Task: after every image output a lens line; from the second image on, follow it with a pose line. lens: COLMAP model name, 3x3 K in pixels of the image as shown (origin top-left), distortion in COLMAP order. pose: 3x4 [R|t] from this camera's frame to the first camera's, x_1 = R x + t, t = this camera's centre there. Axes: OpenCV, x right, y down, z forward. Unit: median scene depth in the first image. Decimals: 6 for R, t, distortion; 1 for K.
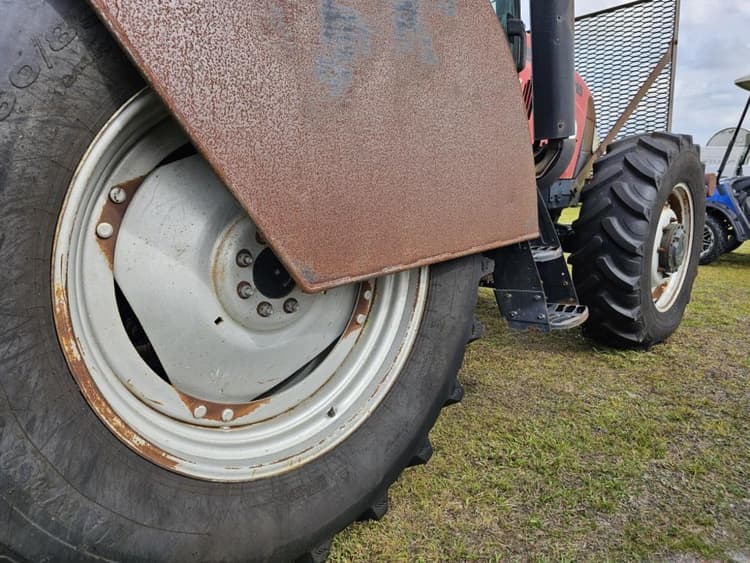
lens RADIAL K [[456.0, 0, 375.0], [0, 456.0, 281.5], [0, 0, 1]] dist [0.005210, -0.000562]
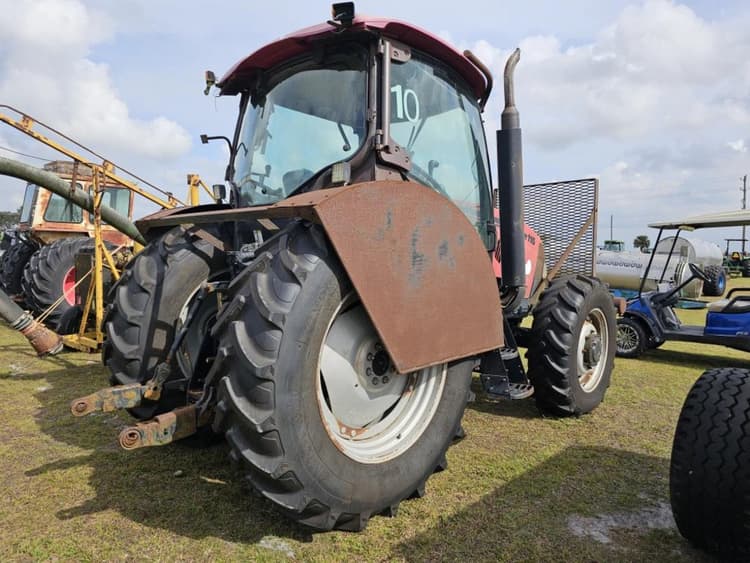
lens RADIAL K [[456.0, 0, 375.0], [0, 456.0, 281.5], [0, 0, 1]] dist [0.005210, -0.000562]
pose [[0.997798, 0.047613, 0.046170, -0.246136], [-0.039642, 0.986261, -0.160366, -0.038317], [-0.053171, 0.158183, 0.985977, -0.787586]]
